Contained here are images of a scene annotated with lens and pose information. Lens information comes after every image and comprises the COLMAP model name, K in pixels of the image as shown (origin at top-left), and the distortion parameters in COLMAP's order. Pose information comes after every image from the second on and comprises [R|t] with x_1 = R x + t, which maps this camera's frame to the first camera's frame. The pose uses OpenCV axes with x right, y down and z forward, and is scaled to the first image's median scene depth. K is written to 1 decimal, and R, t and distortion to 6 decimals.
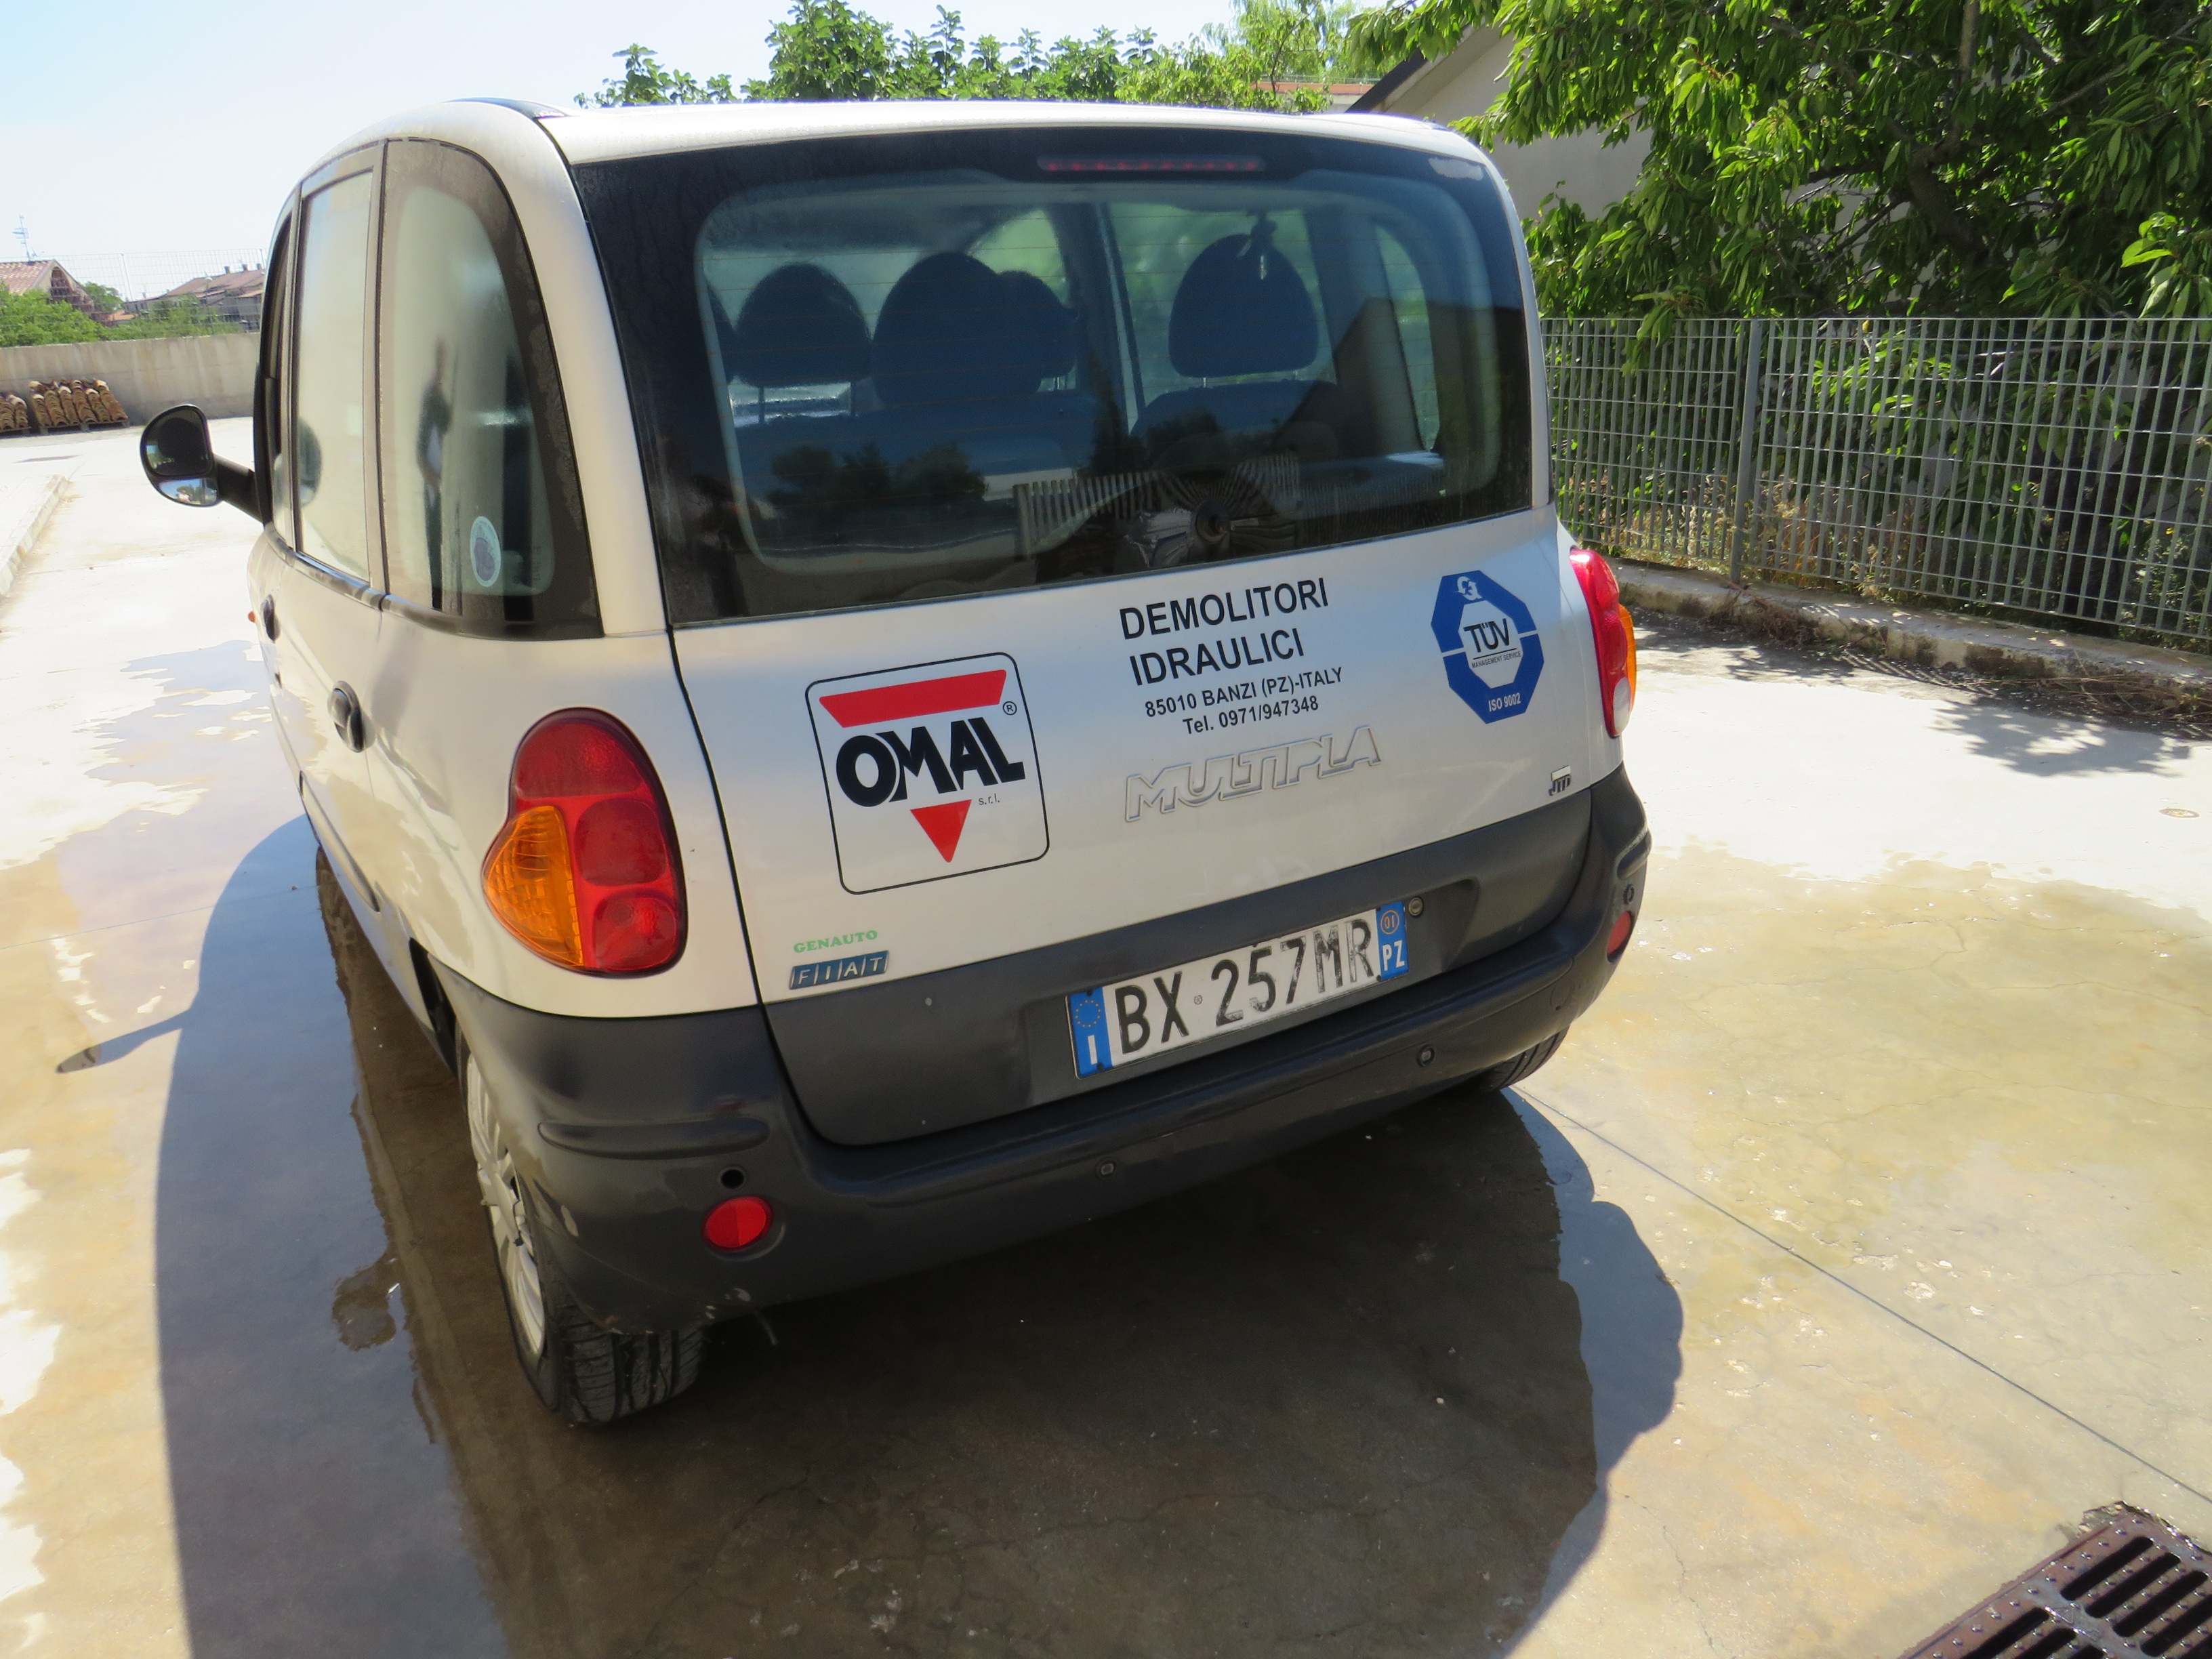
lens RADIAL K [[1598.5, 0, 1106.0], [0, 1598.5, 829.5], [0, 0, 1]] dist [-0.019746, -0.003267]
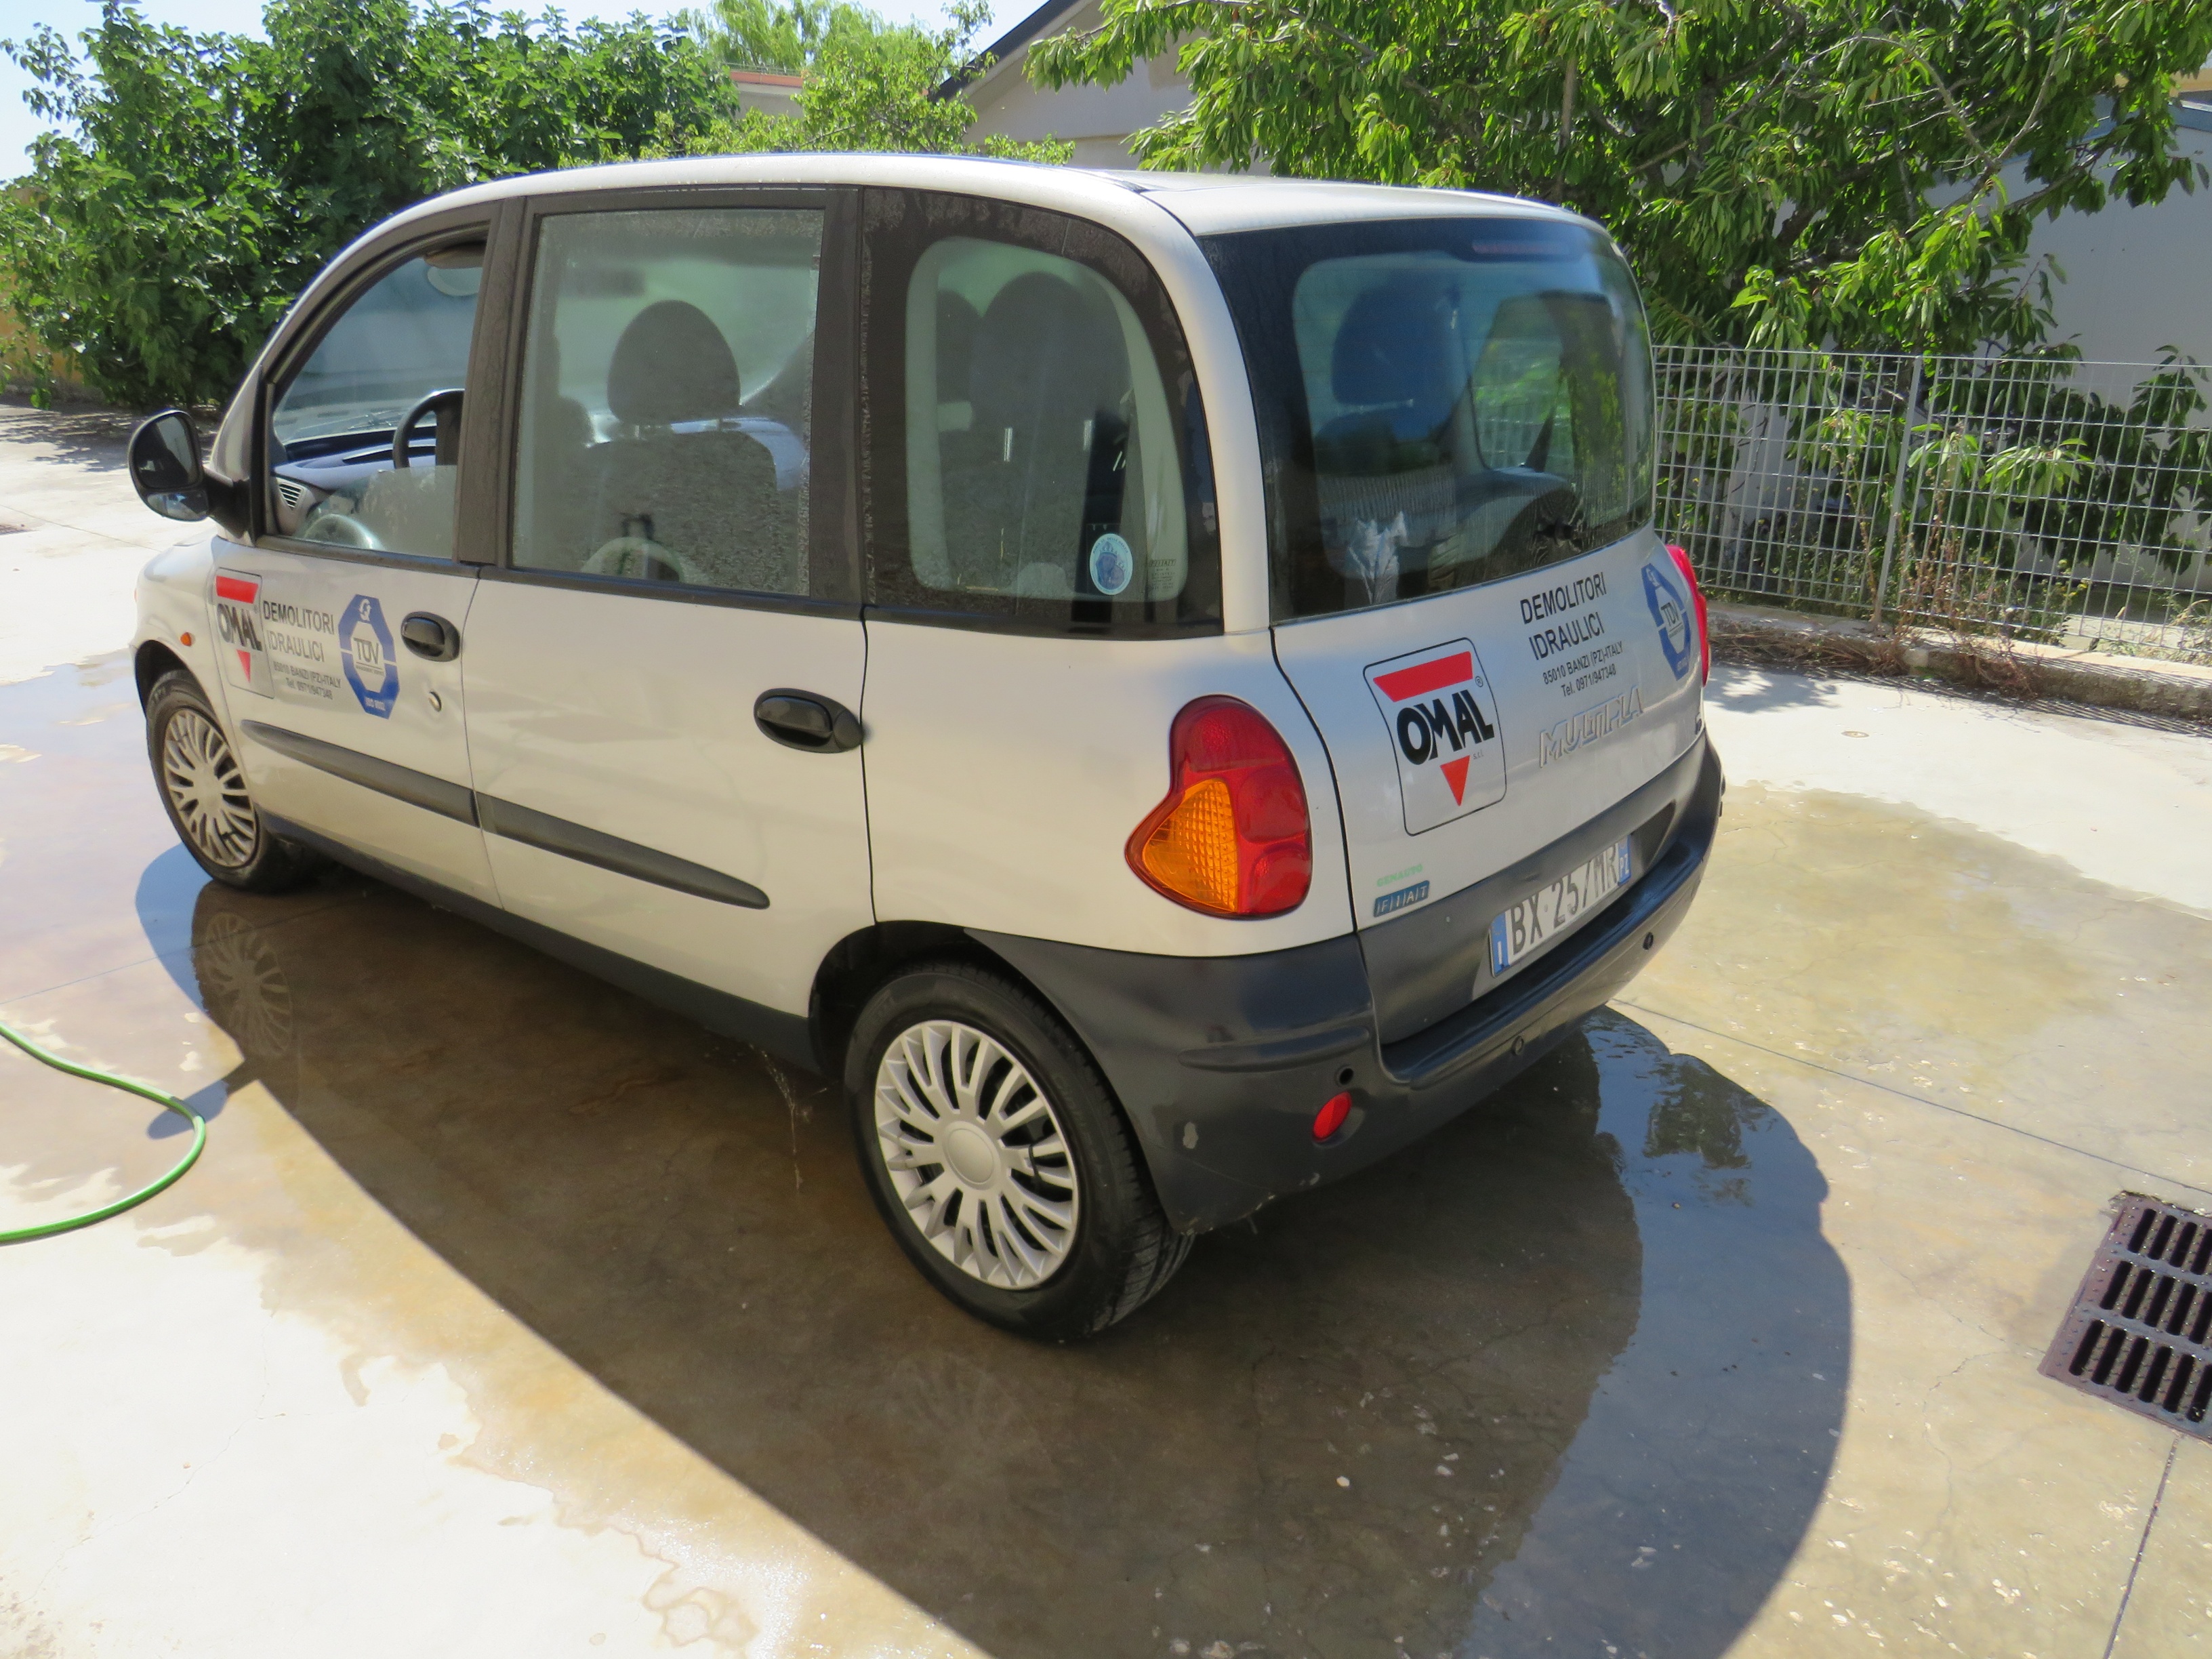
lens RADIAL K [[1577.5, 0, 1115.0], [0, 1577.5, 834.4], [0, 0, 1]] dist [-0.026611, -0.001253]
pose [[0.945527, -0.074667, 0.316866, -0.262070], [0.070661, 0.997208, 0.024132, -0.002253], [-0.317784, -0.000428, 0.948163, -0.029187]]
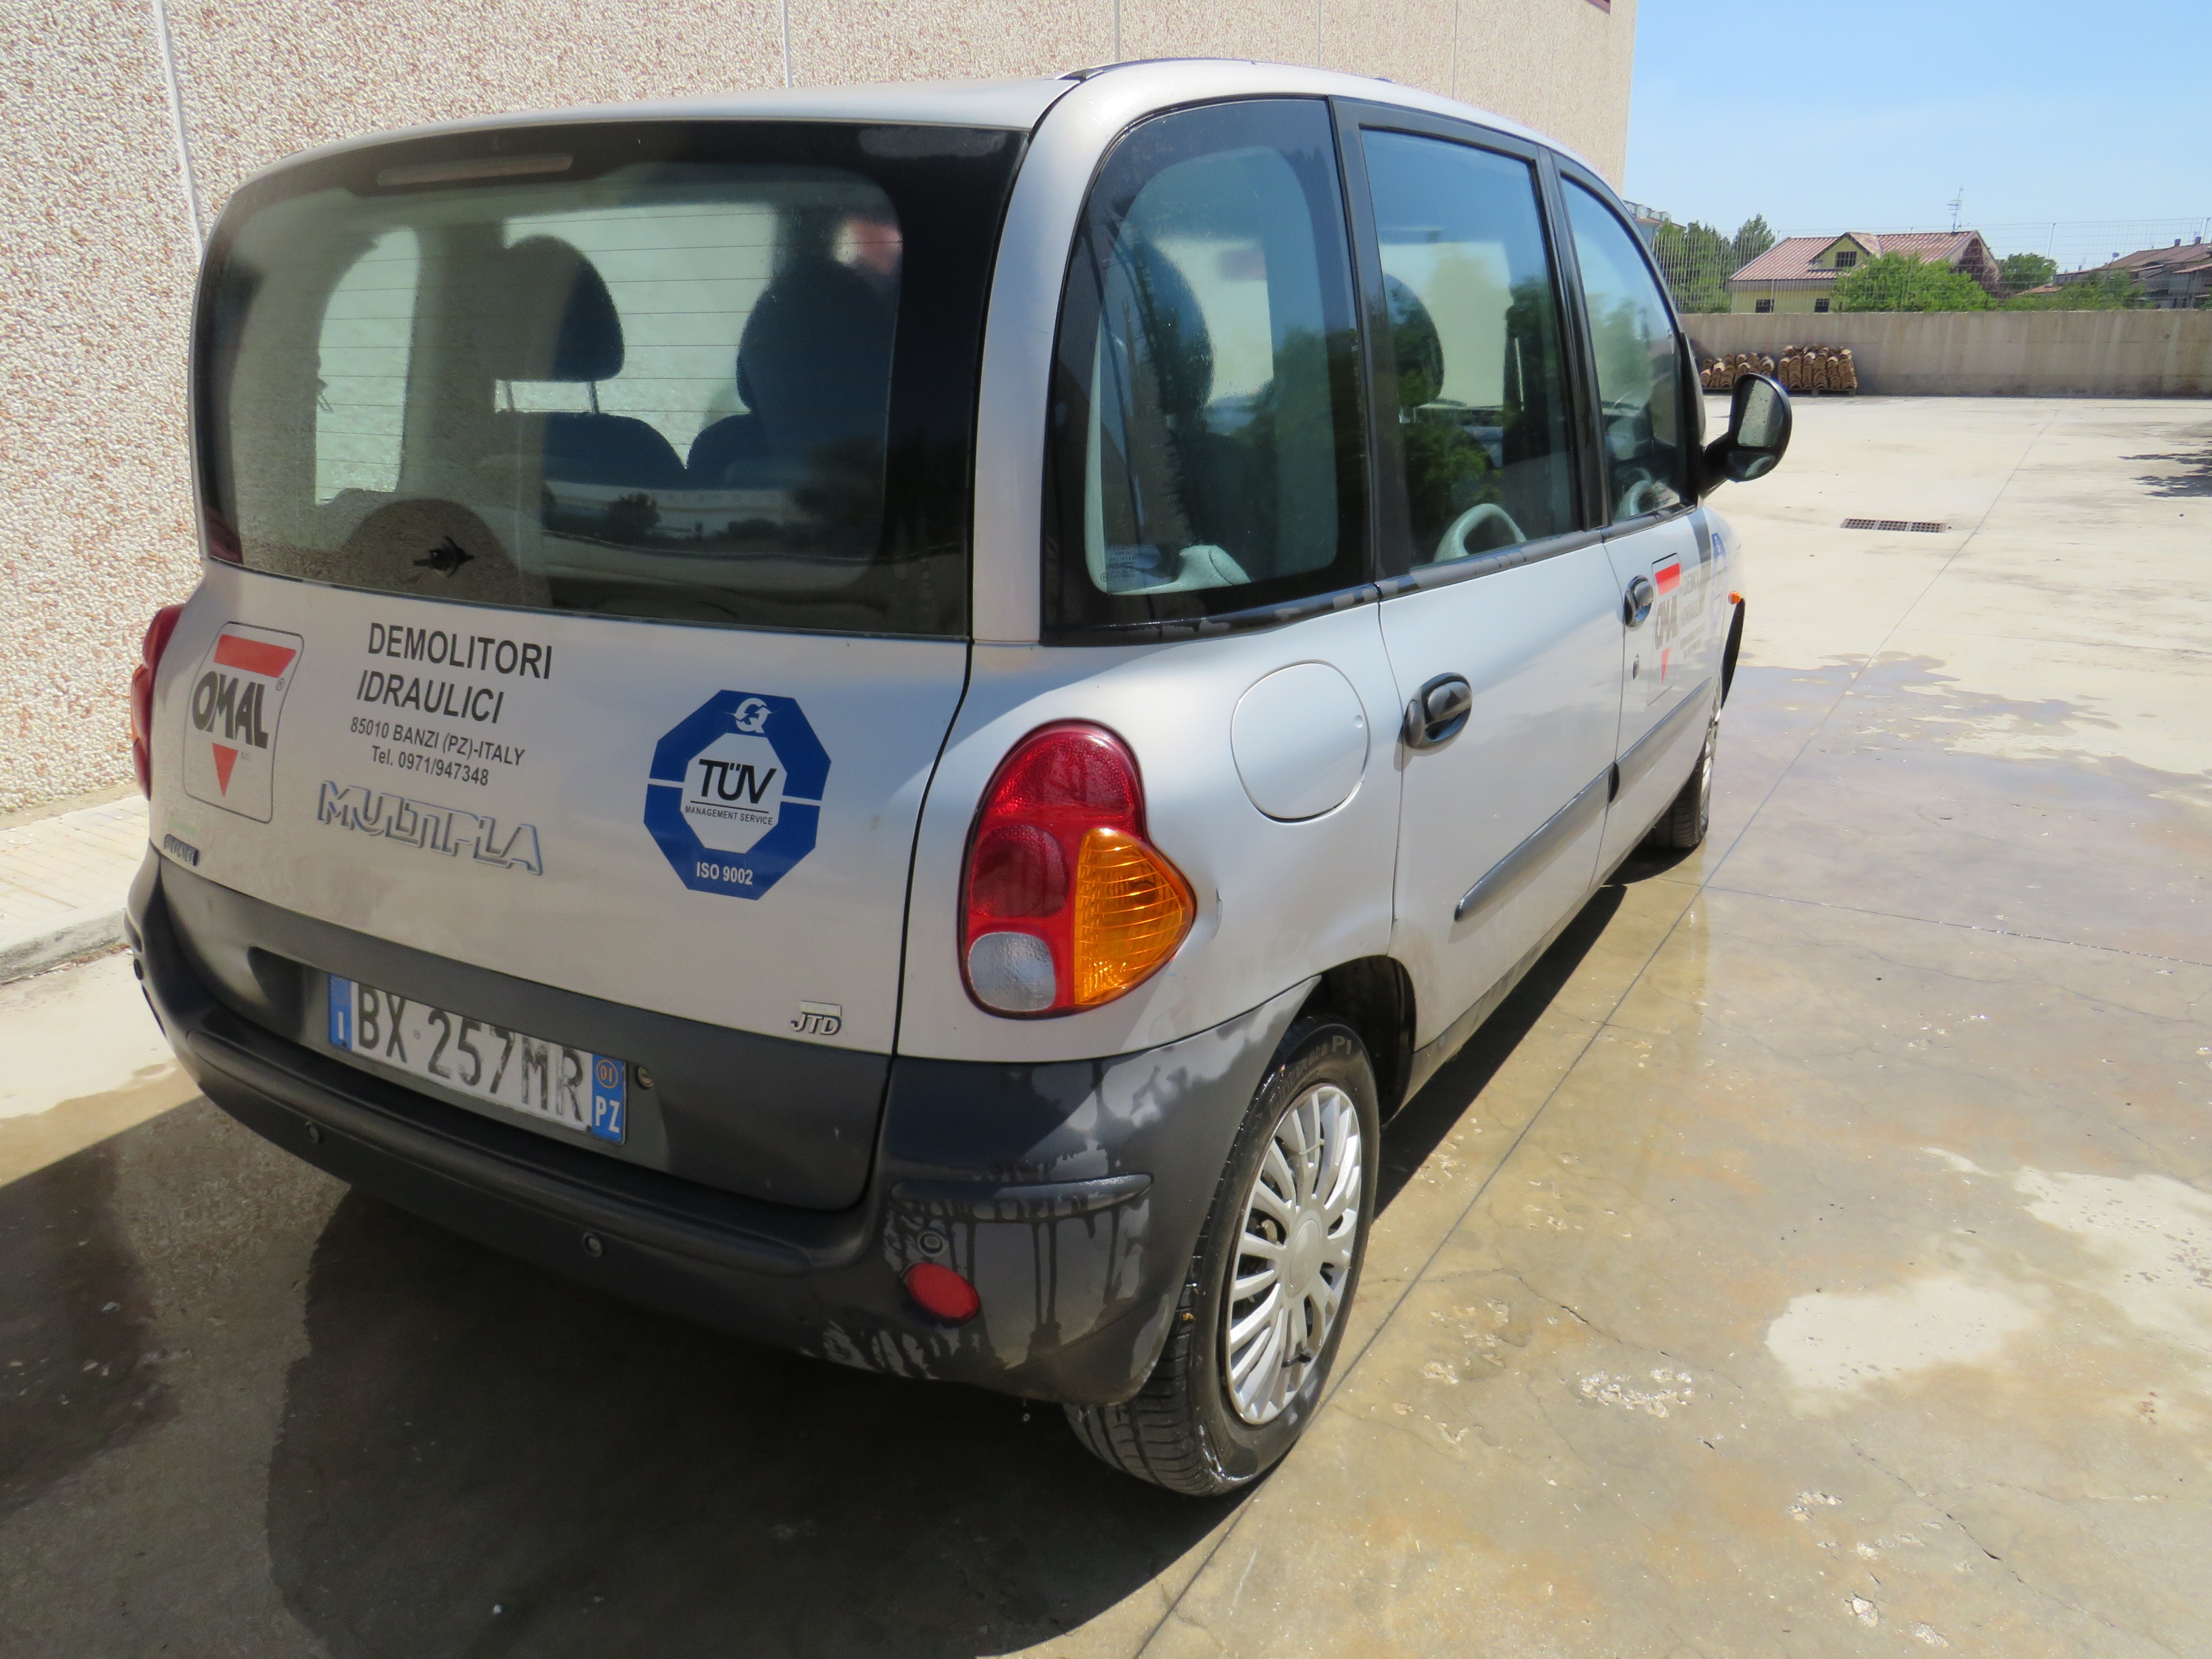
lens RADIAL K [[1598.5, 0, 1106.0], [0, 1598.5, 829.5], [0, 0, 1]] dist [-0.019746, -0.003267]
pose [[0.463342, 0.304057, -0.832384, 0.408777], [-0.290164, 0.939570, 0.181693, -0.123642], [0.837329, 0.157342, 0.523569, 0.329337]]
